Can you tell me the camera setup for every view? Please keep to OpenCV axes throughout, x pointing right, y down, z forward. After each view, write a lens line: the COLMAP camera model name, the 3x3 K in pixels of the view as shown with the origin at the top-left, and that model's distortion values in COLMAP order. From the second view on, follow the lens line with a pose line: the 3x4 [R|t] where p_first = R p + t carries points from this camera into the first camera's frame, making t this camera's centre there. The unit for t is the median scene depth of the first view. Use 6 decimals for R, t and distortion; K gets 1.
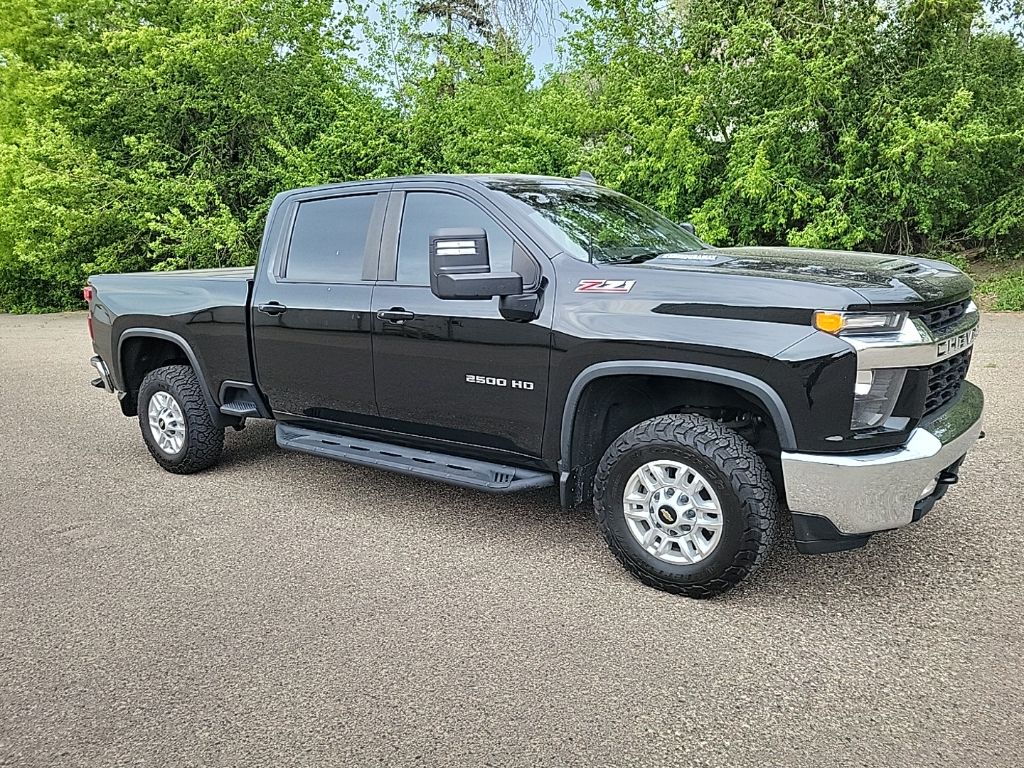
lens RADIAL K [[788.9, 0, 514.1], [0, 788.9, 377.8], [0, 0, 1]] dist [0.035395, -0.002520]
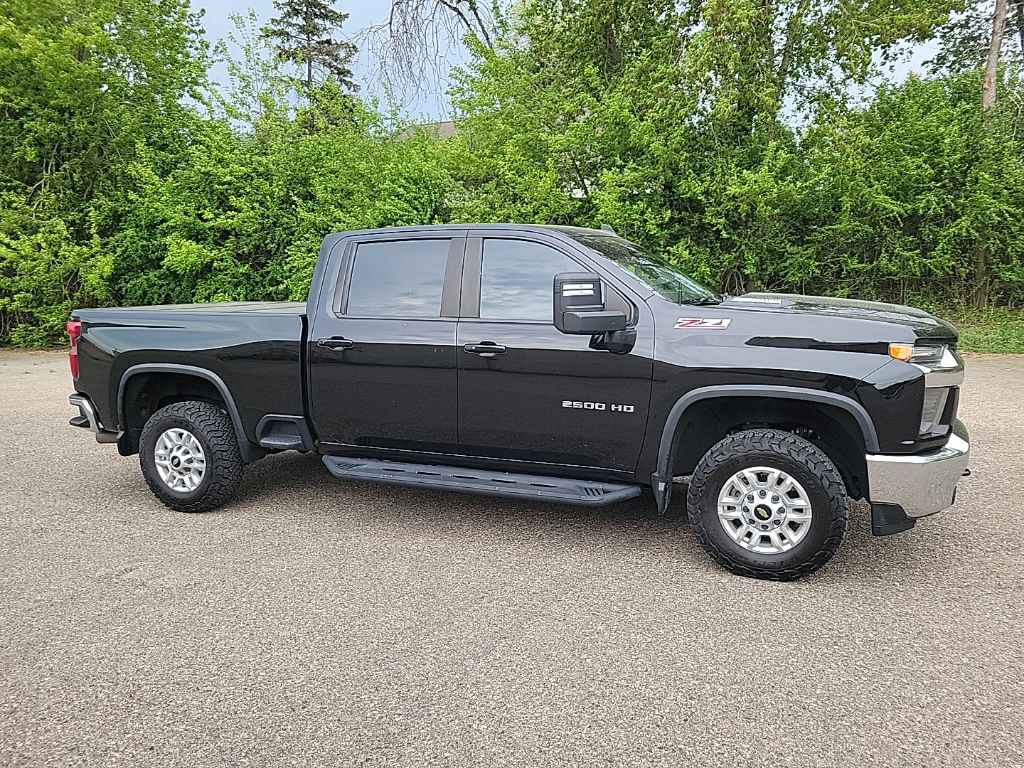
lens RADIAL K [[788.9, 0, 512.0], [0, 788.9, 373.7], [0, 0, 1]] dist [0.035395, -0.002520]
pose [[0.971070, -0.003316, 0.238771, -0.434780], [0.018203, 0.998022, -0.060173, 0.026077], [-0.238099, 0.062779, 0.969210, -0.087509]]
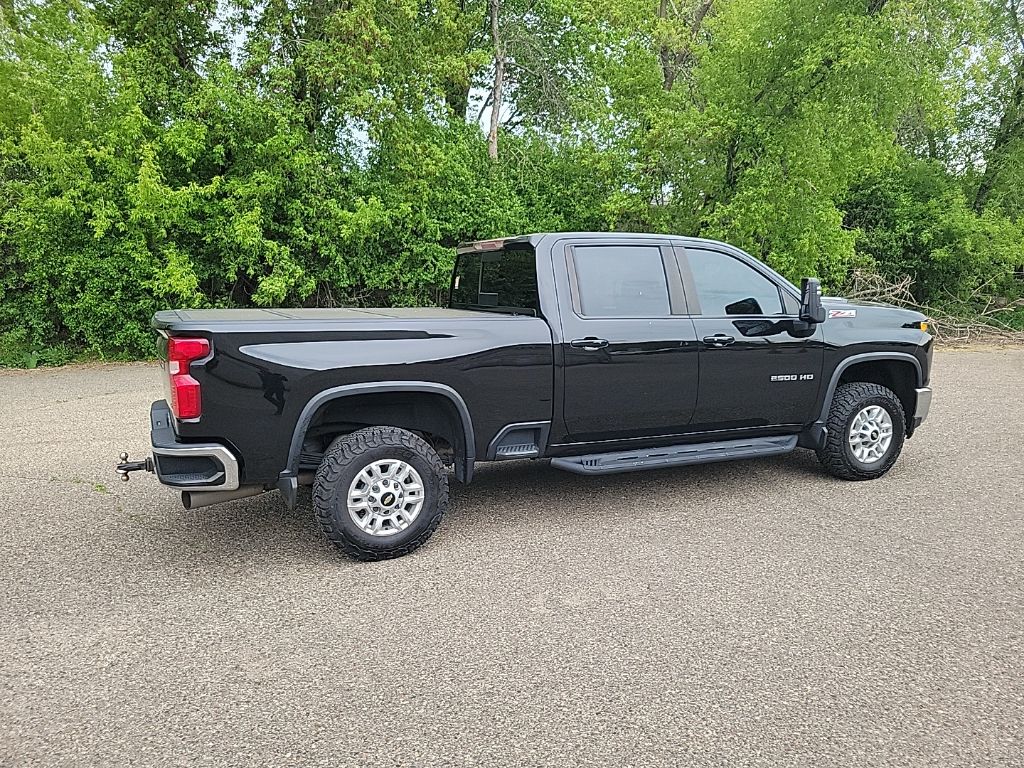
lens RADIAL K [[788.9, 0, 511.2], [0, 788.9, 379.0], [0, 0, 1]] dist [0.035395, -0.002520]
pose [[0.479165, -0.071817, 0.874782, -1.713949], [0.139546, 0.990204, 0.004856, -0.079479], [-0.866561, 0.119746, 0.484493, 0.765815]]
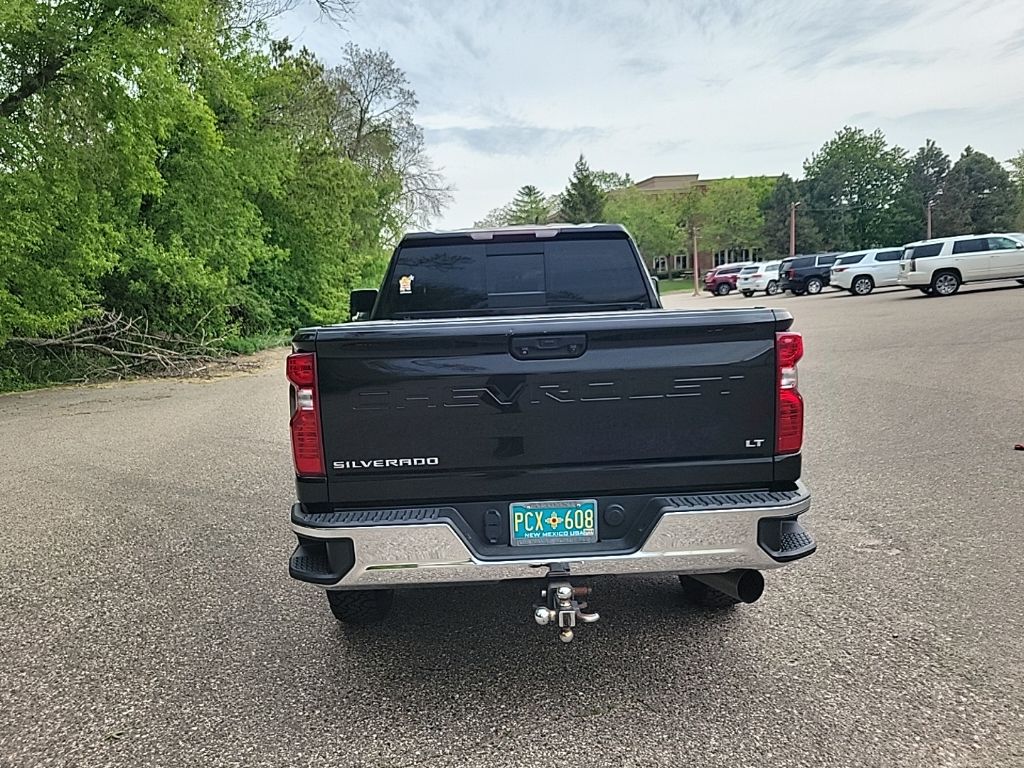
lens RADIAL K [[804.1, 0, 504.5], [0, 804.1, 396.3], [0, 0, 1]] dist [0.042145, -0.020195]
pose [[-0.615233, -0.023905, 0.787983, -1.372656], [0.207411, 0.959417, 0.191047, -0.346778], [-0.760571, 0.280975, -0.585307, 2.421892]]
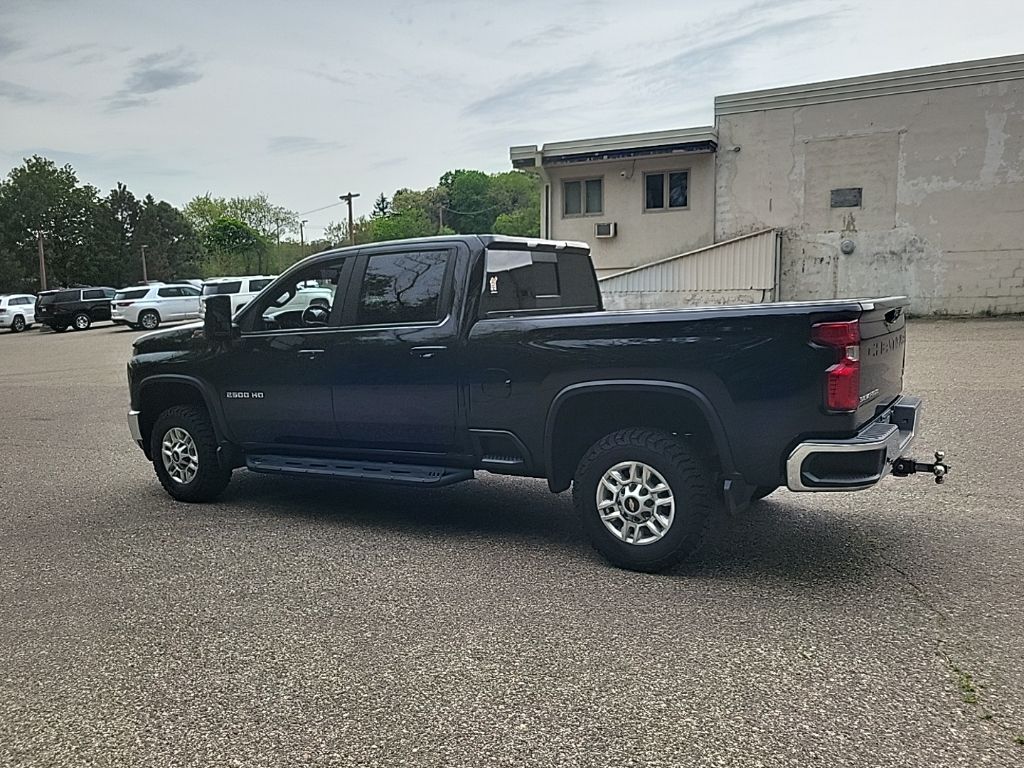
lens RADIAL K [[804.1, 0, 519.4], [0, 804.1, 402.2], [0, 0, 1]] dist [0.042145, -0.020195]
pose [[-0.993342, 0.095111, -0.065006, -0.144701], [0.071634, 0.951858, 0.298053, -0.523420], [0.090225, 0.291412, -0.952333, 3.106882]]
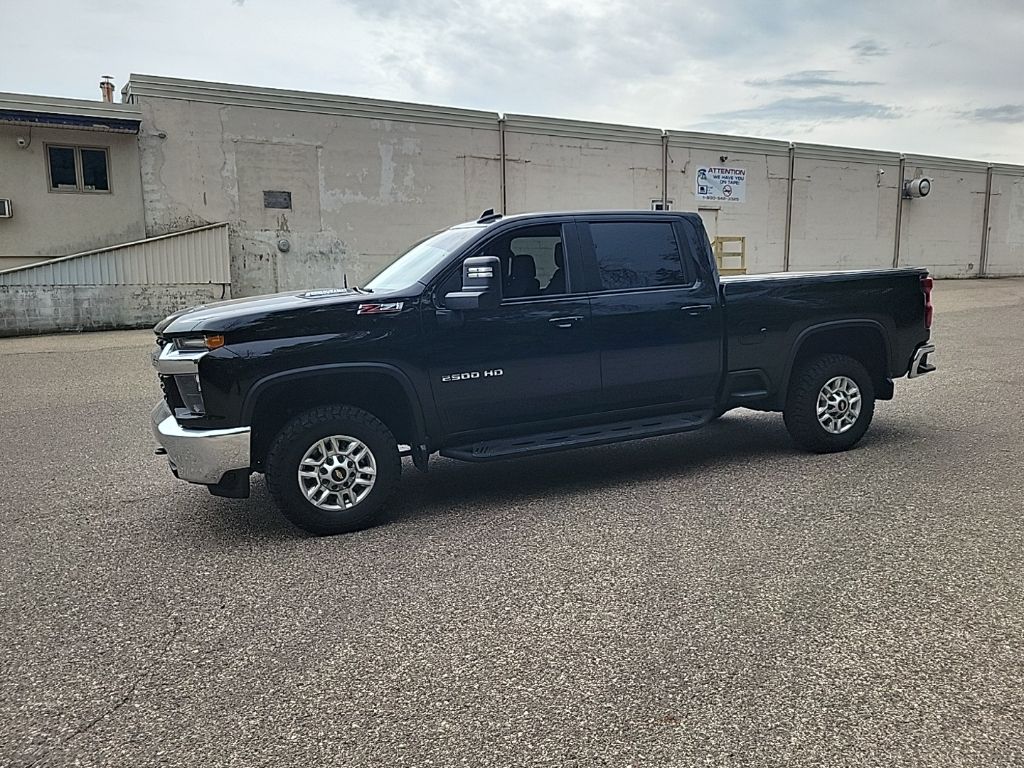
lens RADIAL K [[804.1, 0, 533.5], [0, 804.1, 374.8], [0, 0, 1]] dist [0.042145, -0.020195]
pose [[-0.484347, 0.173472, -0.857505, 1.465896], [-0.092718, 0.964447, 0.247476, -0.446671], [0.869949, 0.199371, -0.451043, 2.212158]]
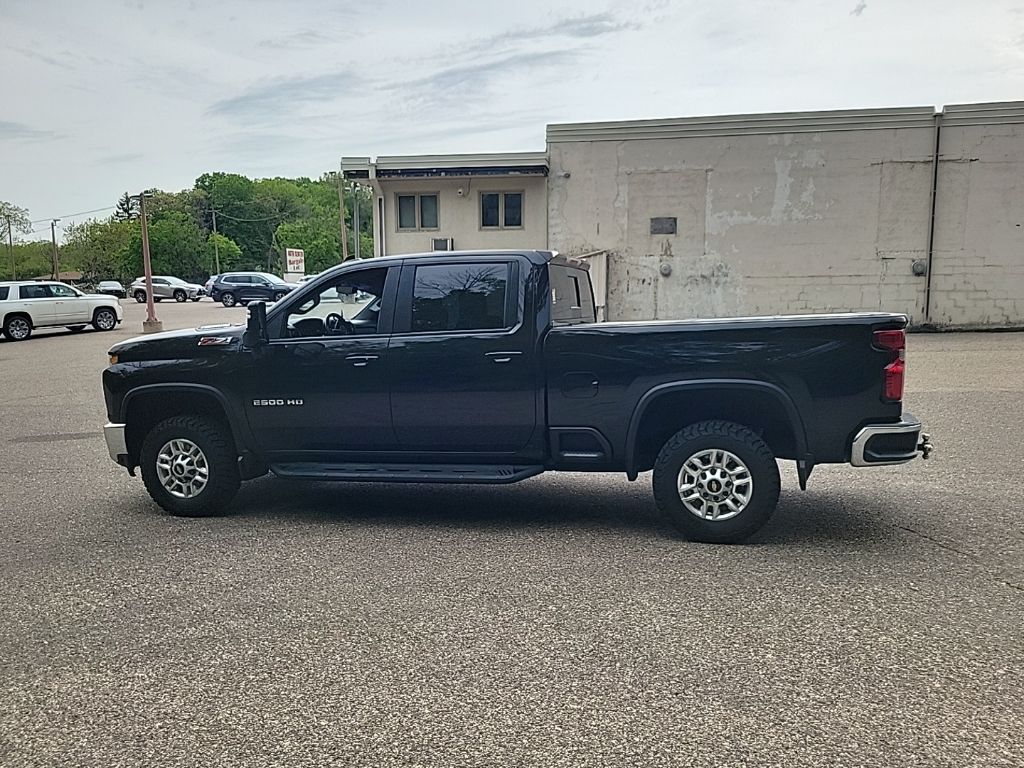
lens RADIAL K [[822.5, 0, 520.1], [0, 822.5, 389.1], [0, 0, 1]] dist [0.050728, -0.036155]
pose [[-0.932362, 0.103579, -0.346371, 0.424310], [0.005168, 0.961800, 0.273705, -0.565428], [0.361490, 0.253402, -0.897281, 3.147018]]
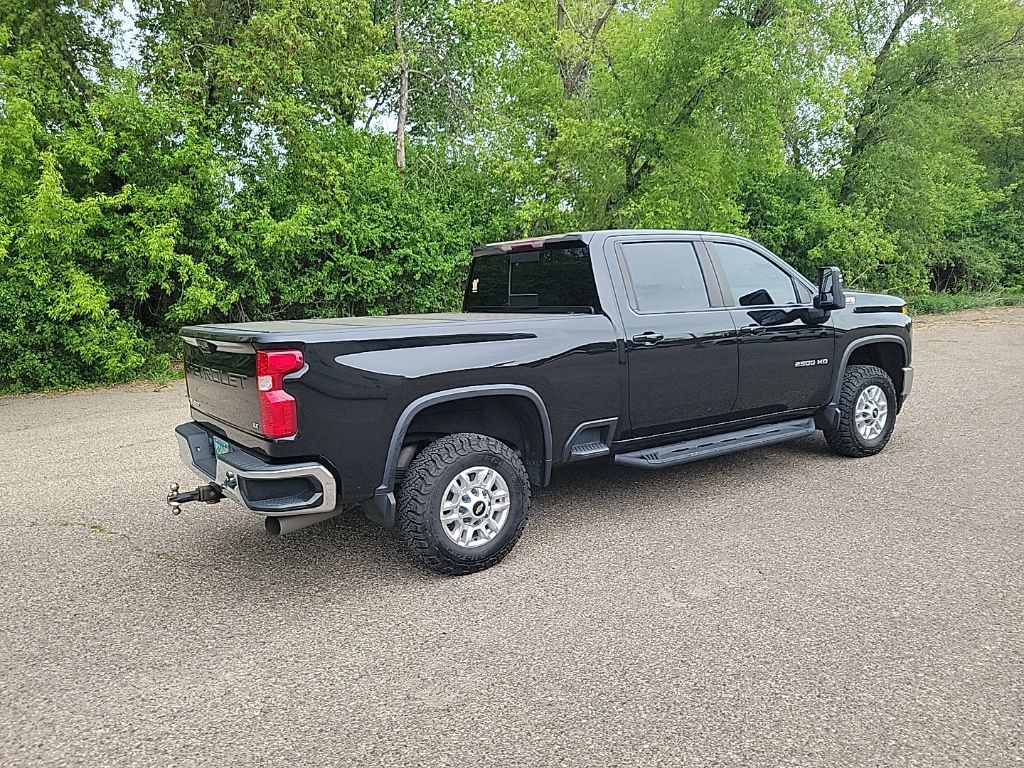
lens RADIAL K [[788.9, 0, 515.7], [0, 788.9, 367.0], [0, 0, 1]] dist [0.035395, -0.002520]
pose [[0.318994, -0.070546, 0.945128, -1.834061], [0.196287, 0.980522, 0.006939, -0.121753], [-0.927208, 0.183303, 0.326628, 1.087122]]
